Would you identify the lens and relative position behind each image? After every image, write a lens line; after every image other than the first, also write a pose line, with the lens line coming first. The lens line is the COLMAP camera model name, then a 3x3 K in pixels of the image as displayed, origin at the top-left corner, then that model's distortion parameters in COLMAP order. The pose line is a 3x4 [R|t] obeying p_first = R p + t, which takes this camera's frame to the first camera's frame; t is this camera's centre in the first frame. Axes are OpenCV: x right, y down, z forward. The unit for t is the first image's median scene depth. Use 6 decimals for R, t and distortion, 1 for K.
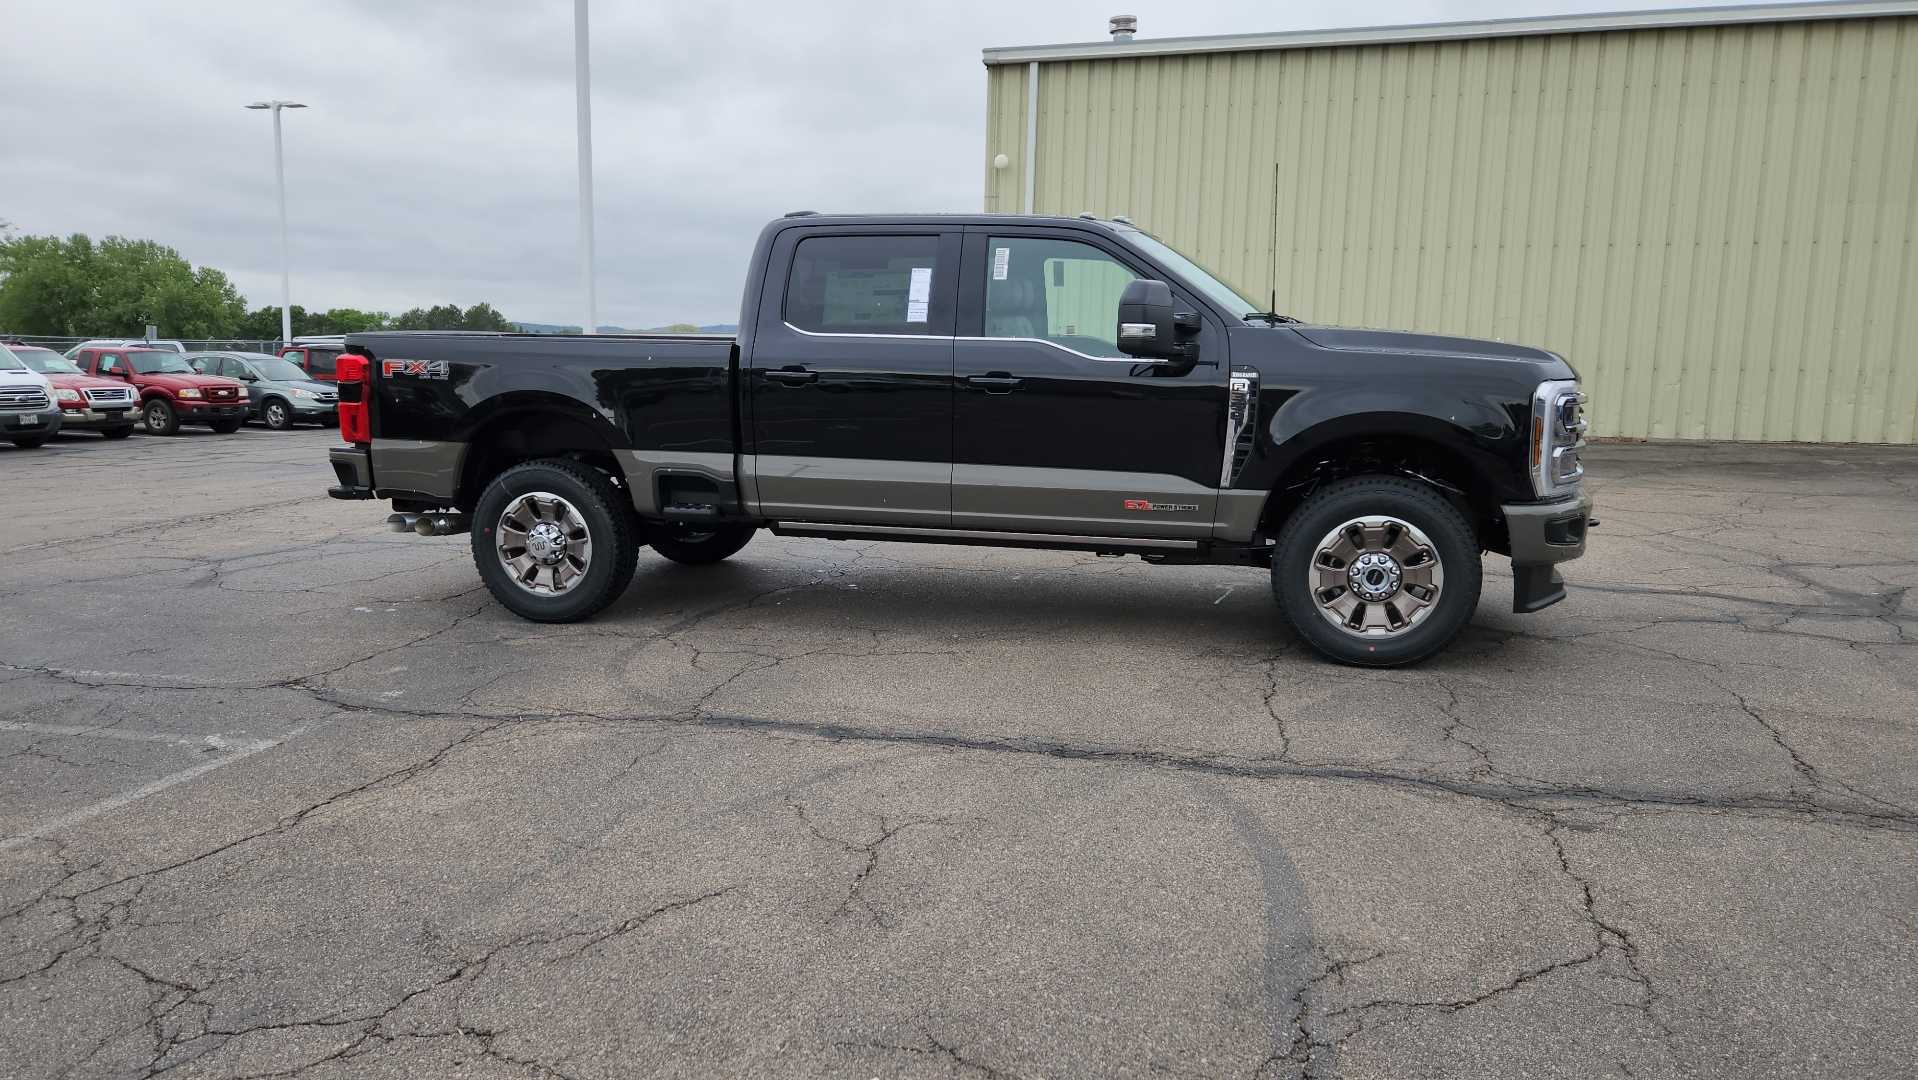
lens RADIAL K [[1284.4, 0, 918.2], [0, 1284.4, 532.2], [0, 0, 1]] dist [0.078220, -0.063517]
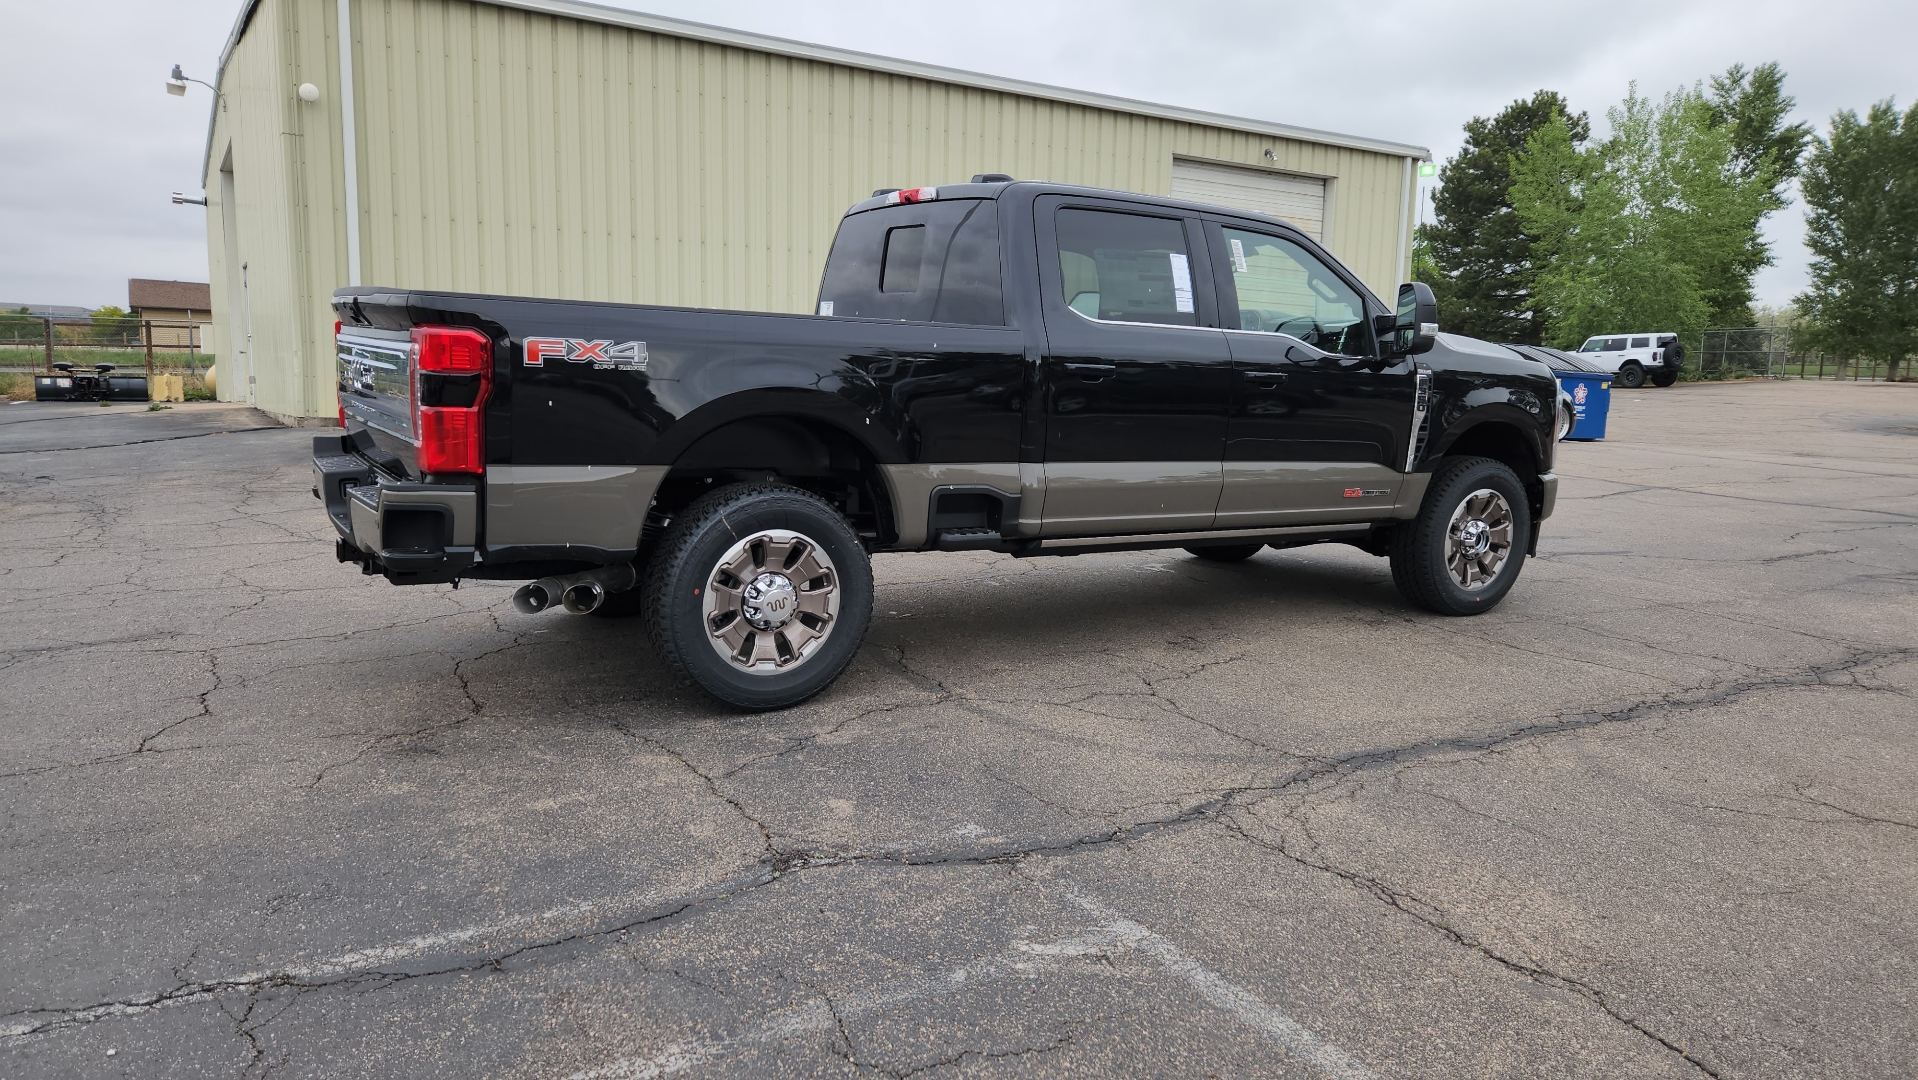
lens RADIAL K [[1284.4, 0, 918.2], [0, 1284.4, 532.2], [0, 0, 1]] dist [0.078220, -0.063517]
pose [[0.694861, -0.080519, 0.714622, -0.863932], [0.079622, 0.996217, 0.034828, -0.055883], [-0.714722, 0.032699, 0.698644, 0.520658]]
